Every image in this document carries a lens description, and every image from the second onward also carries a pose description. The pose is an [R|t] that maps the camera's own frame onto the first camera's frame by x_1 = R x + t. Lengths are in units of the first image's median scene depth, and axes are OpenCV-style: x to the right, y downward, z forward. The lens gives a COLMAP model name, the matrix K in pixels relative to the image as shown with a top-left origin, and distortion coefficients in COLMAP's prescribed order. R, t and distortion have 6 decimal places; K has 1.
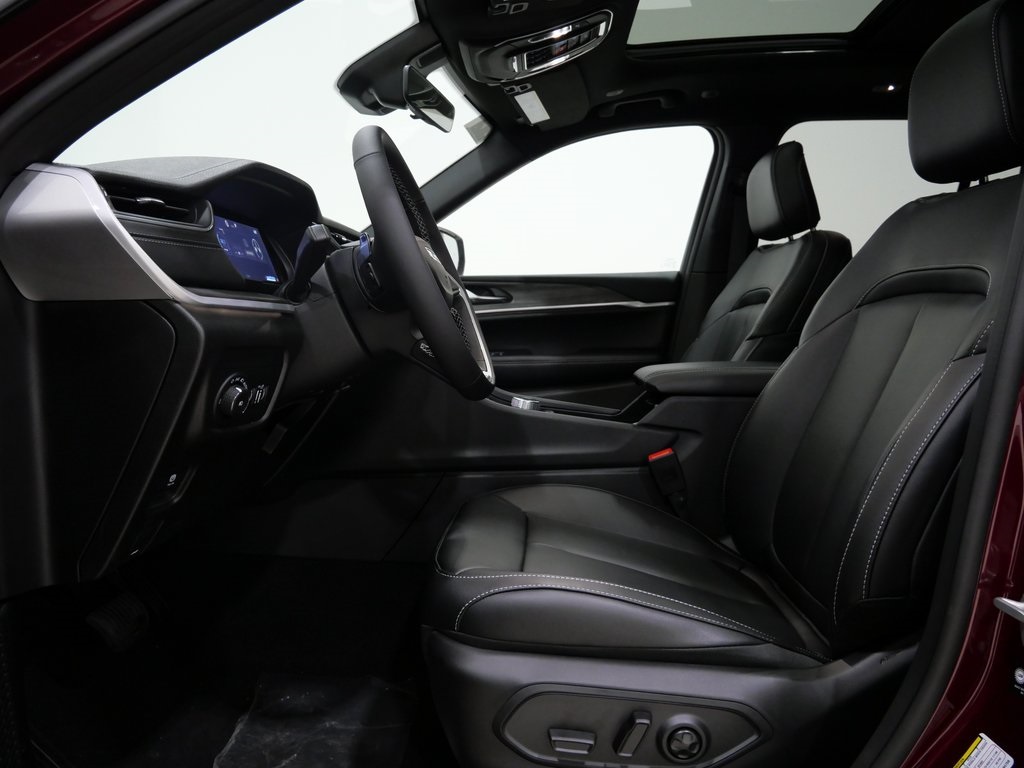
lens RADIAL K [[737.4, 0, 512.0], [0, 737.4, 384.0], [0, 0, 1]] dist [-0.048358, 0.011309]
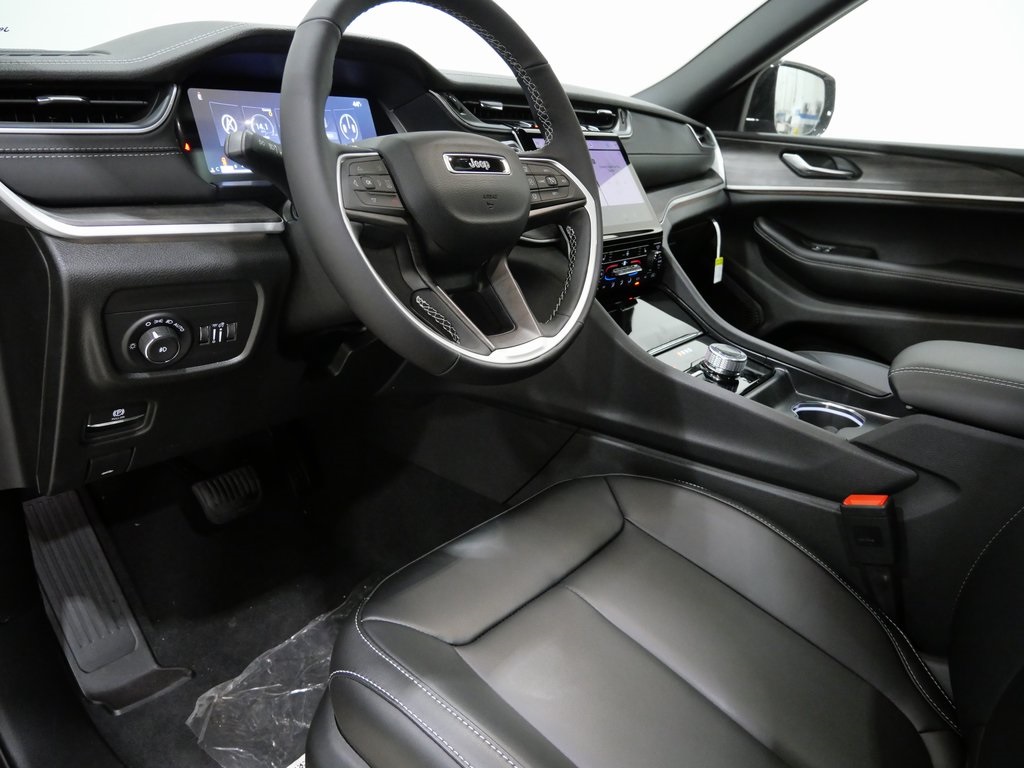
lens RADIAL K [[737.4, 0, 512.0], [0, 737.4, 384.0], [0, 0, 1]] dist [-0.048358, 0.011309]
pose [[0.807287, 0.247458, -0.535773, 0.259364], [-0.110355, 0.955129, 0.274866, -0.131552], [0.579750, -0.162770, 0.798371, 0.344174]]
